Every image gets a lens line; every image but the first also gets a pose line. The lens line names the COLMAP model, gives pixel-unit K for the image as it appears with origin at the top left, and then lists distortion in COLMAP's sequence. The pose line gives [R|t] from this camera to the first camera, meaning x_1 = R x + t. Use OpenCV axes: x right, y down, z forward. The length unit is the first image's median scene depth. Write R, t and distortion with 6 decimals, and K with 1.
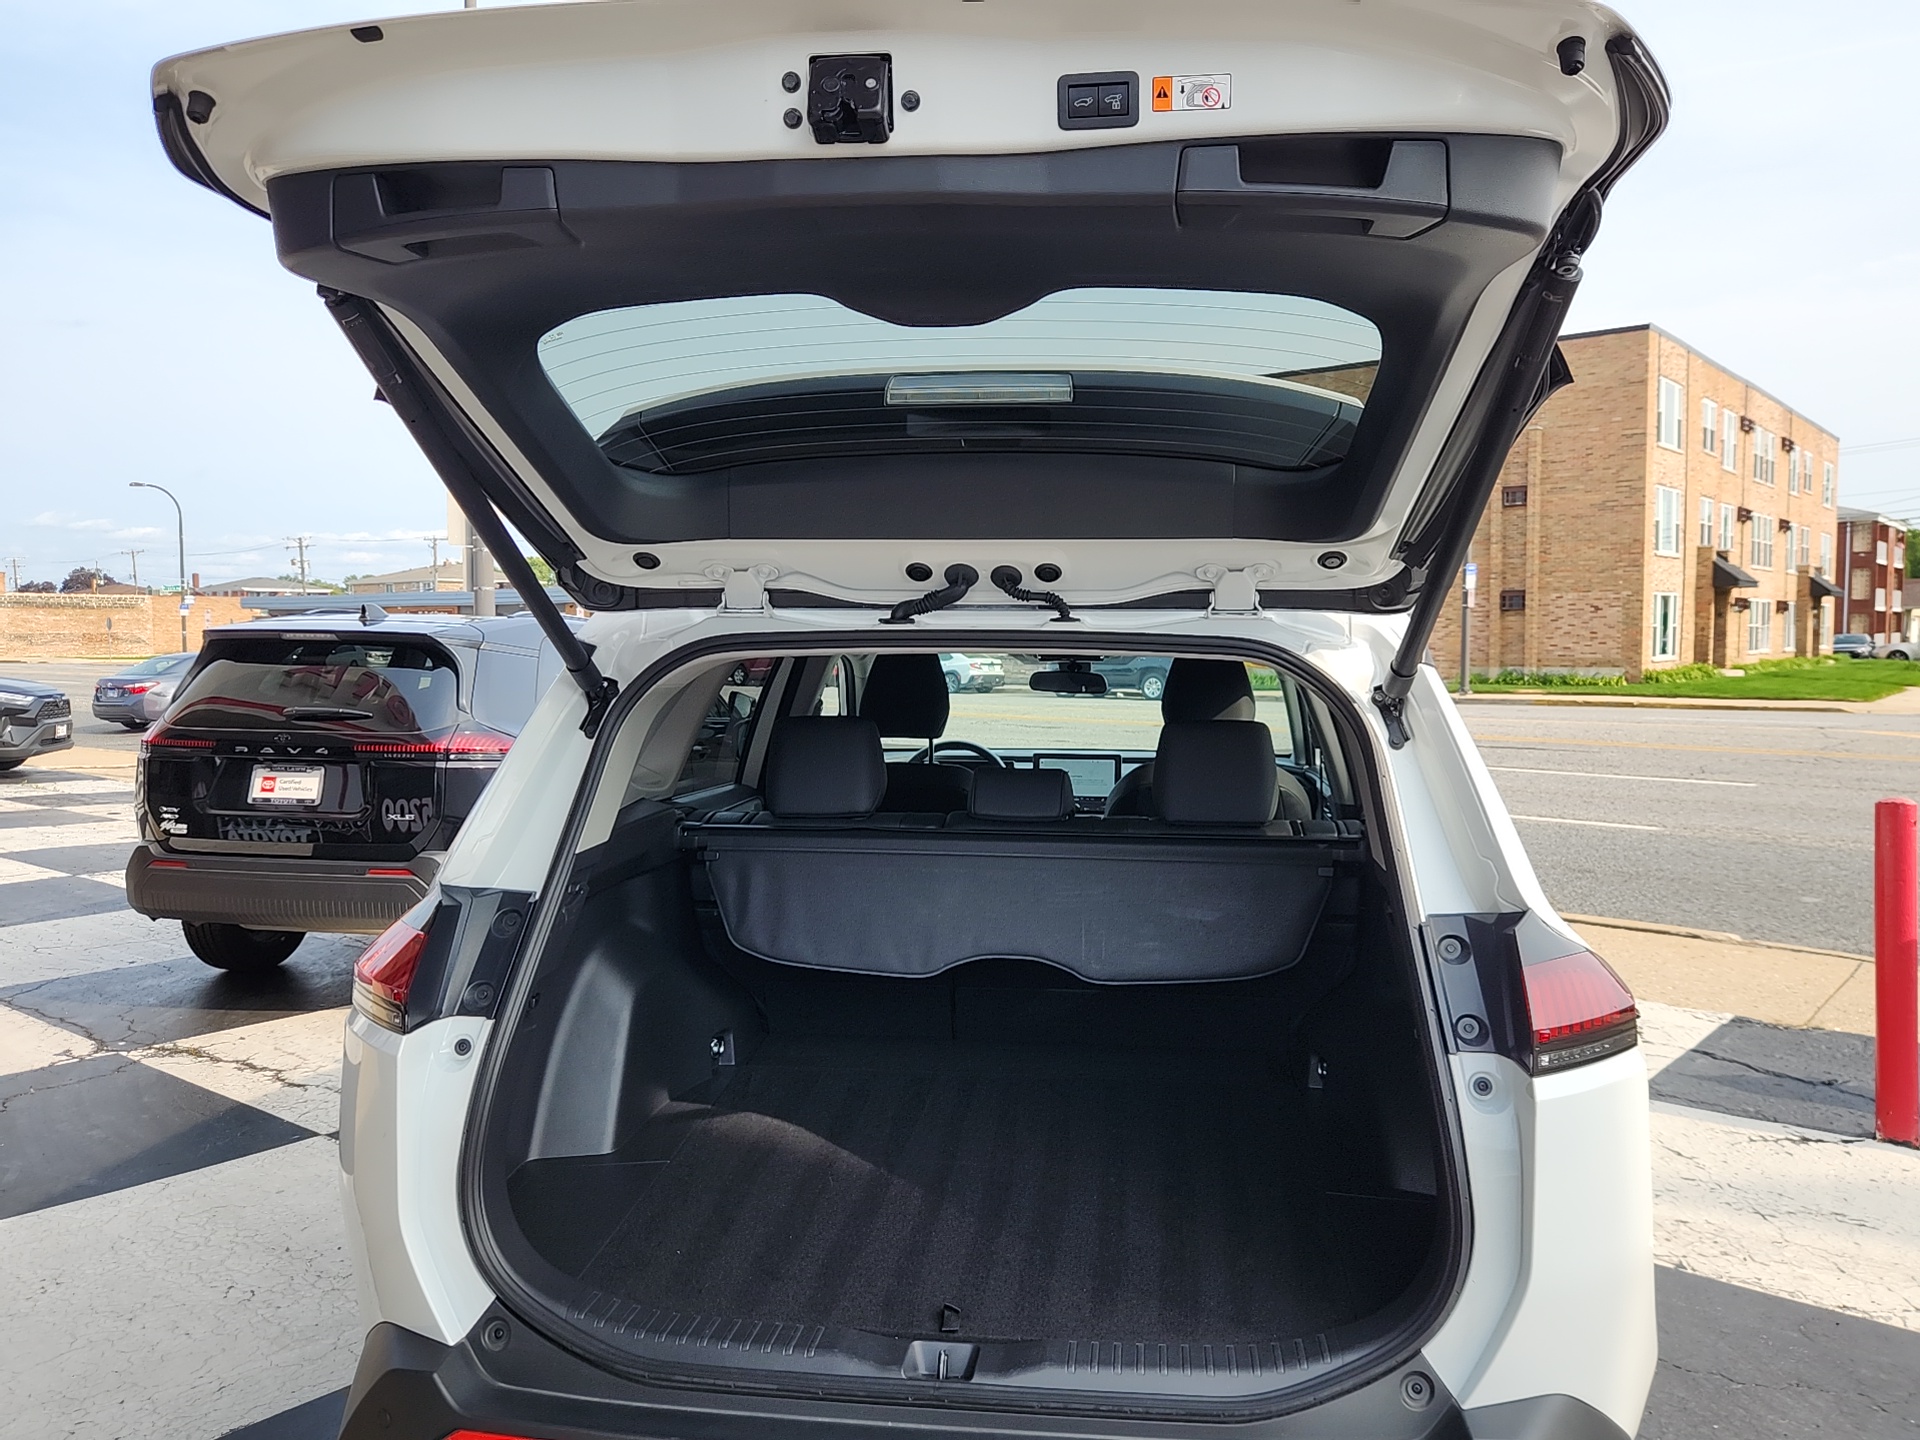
lens RADIAL K [[1426.5, 0, 1000.7], [0, 1426.5, 709.4], [0, 0, 1]] dist [0.064725, -0.054298]
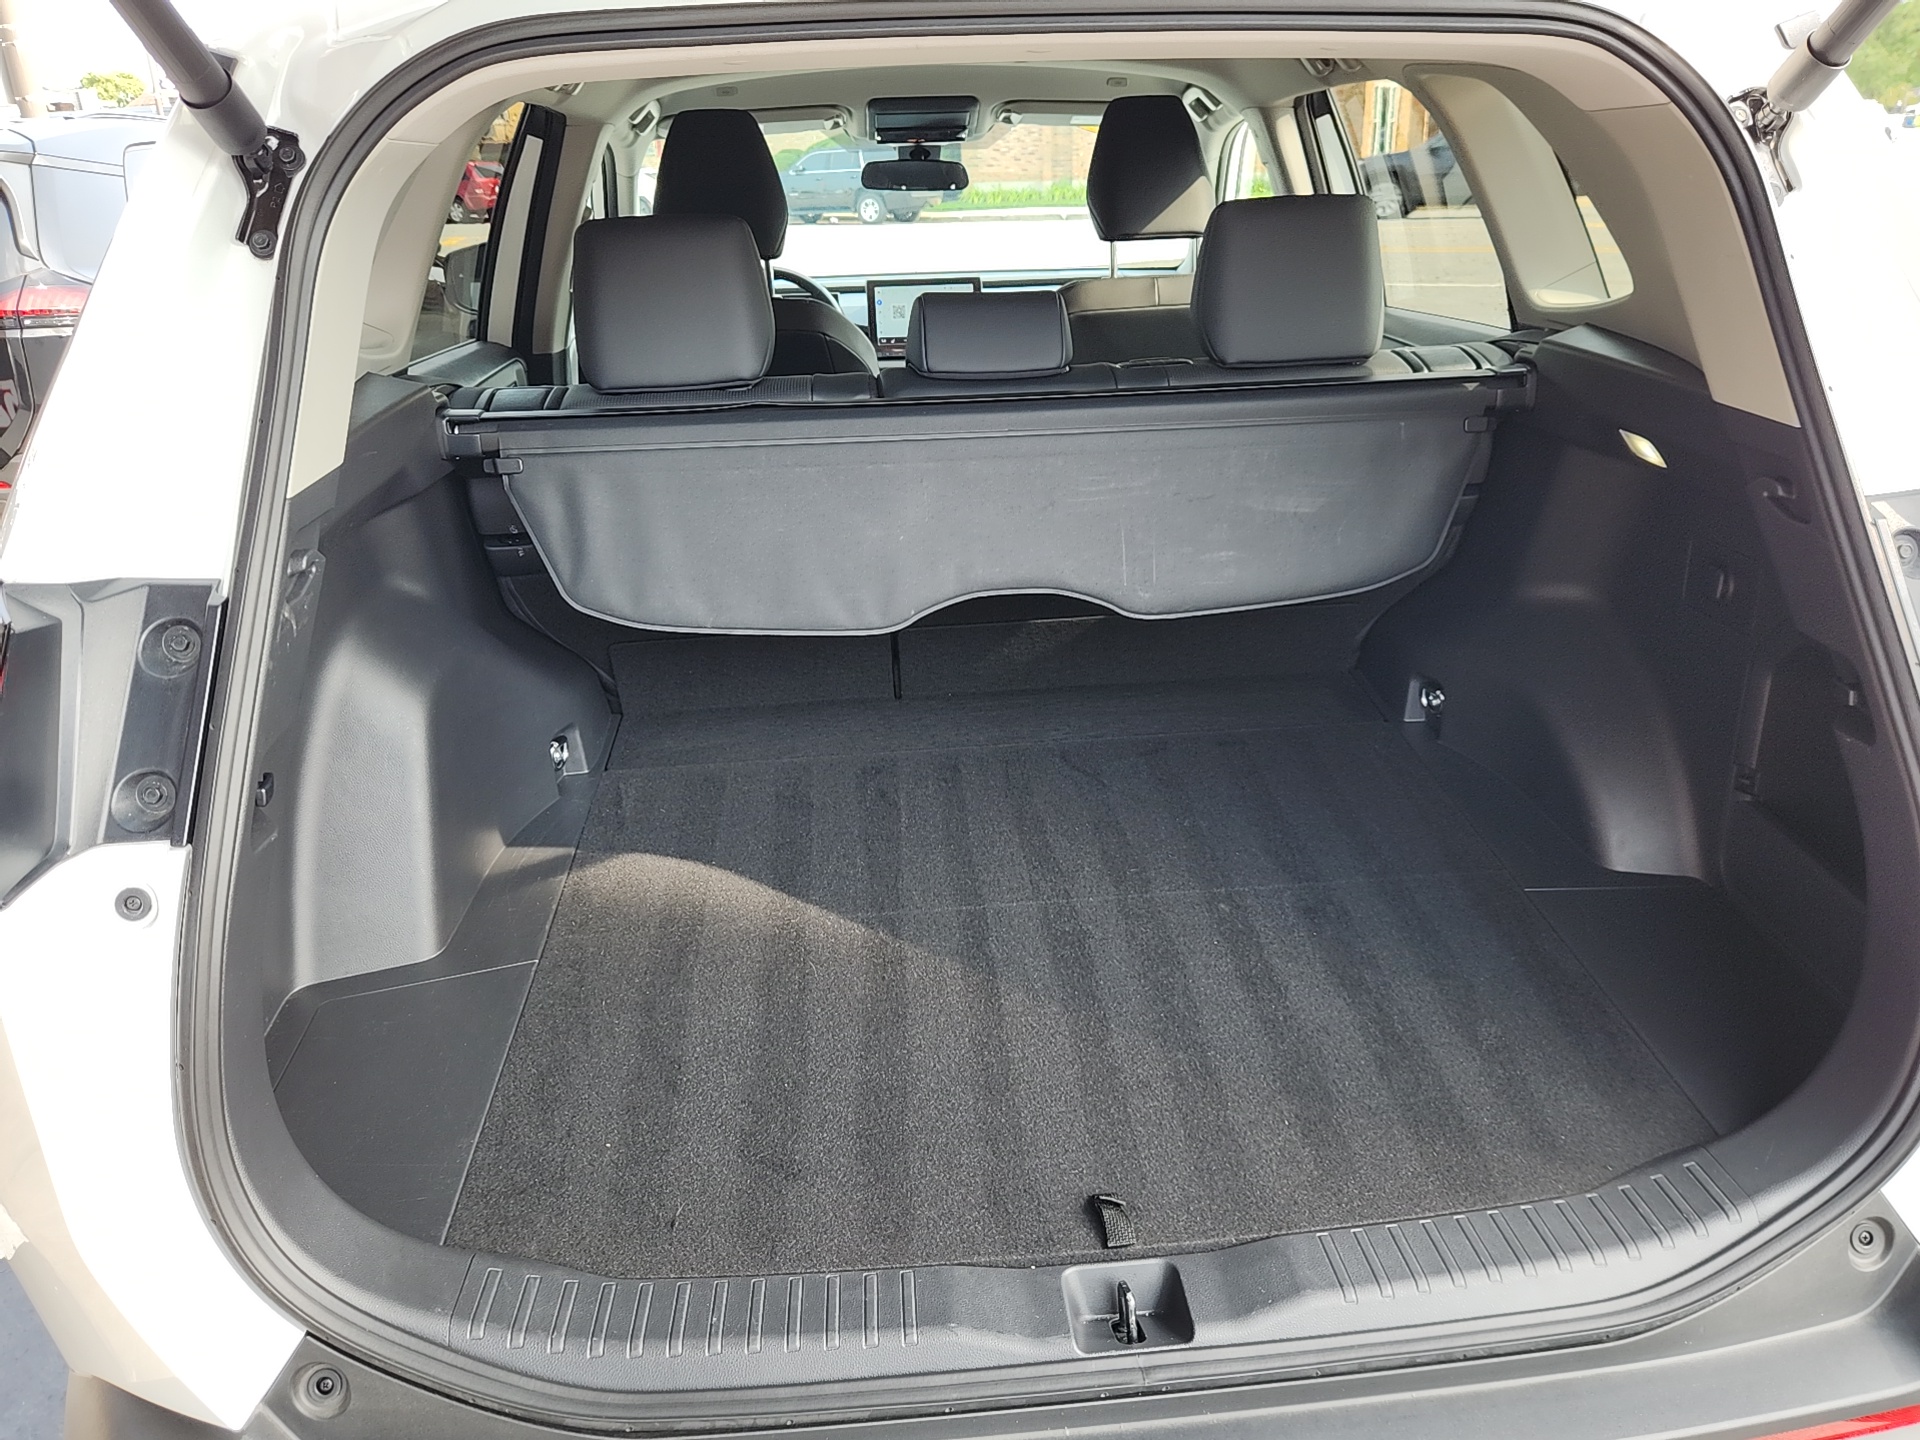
lens RADIAL K [[1426.5, 0, 1000.7], [0, 1426.5, 709.4], [0, 0, 1]] dist [0.064725, -0.054298]
pose [[0.978386, -0.102588, 0.179545, -0.125336], [0.041565, 0.948106, 0.315224, 0.017958], [-0.202566, -0.300948, 0.931878, 0.379720]]
